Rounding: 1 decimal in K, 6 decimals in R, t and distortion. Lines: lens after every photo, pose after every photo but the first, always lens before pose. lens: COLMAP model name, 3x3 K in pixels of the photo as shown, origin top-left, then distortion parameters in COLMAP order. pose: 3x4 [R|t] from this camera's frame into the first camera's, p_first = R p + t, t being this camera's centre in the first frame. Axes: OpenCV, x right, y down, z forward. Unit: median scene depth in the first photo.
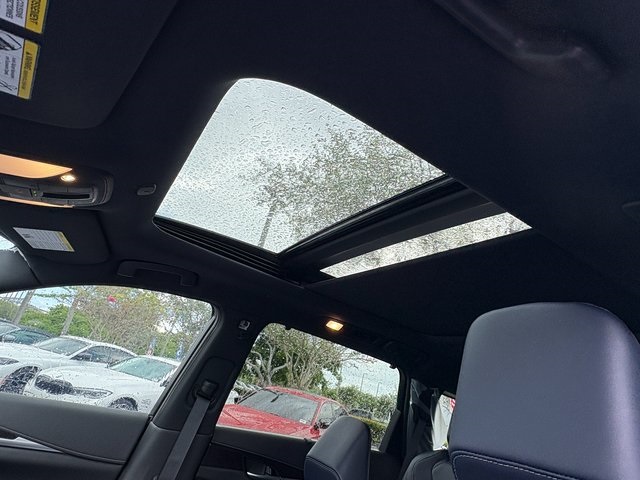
lens RADIAL K [[388.8, 0, 317.7], [0, 388.8, 235.2], [0, 0, 1]] dist [-0.006920, 0.004546]
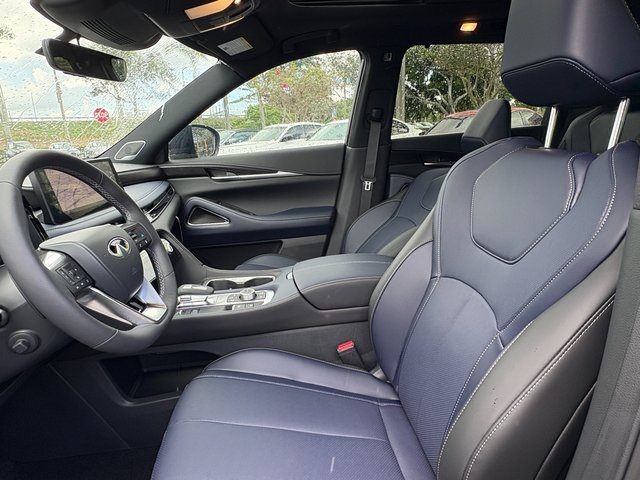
lens RADIAL K [[388.8, 0, 314.6], [0, 388.8, 237.1], [0, 0, 1]] dist [-0.006920, 0.004546]
pose [[0.860610, -0.145810, -0.487944, 0.116702], [0.406606, 0.773631, 0.485969, -0.014096], [0.306629, -0.616631, 0.725082, -0.277730]]
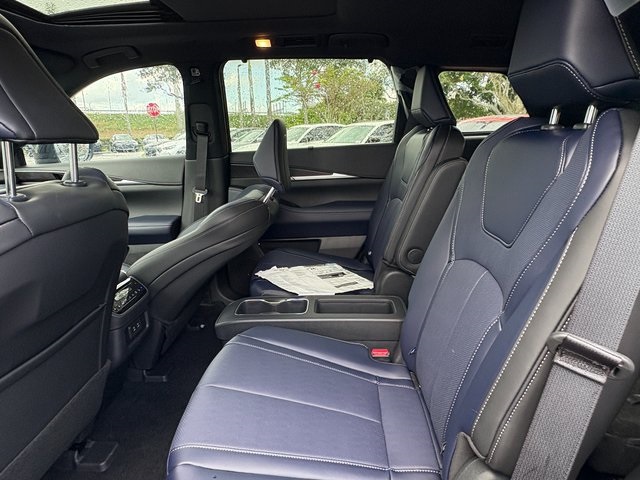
lens RADIAL K [[388.8, 0, 323.0], [0, 388.8, 242.4], [0, 0, 1]] dist [-0.006920, 0.004546]
pose [[0.806954, -0.085447, -0.584401, 0.755523], [0.410884, 0.792004, 0.451557, 0.253606], [0.424264, -0.604506, 0.674220, 0.022273]]
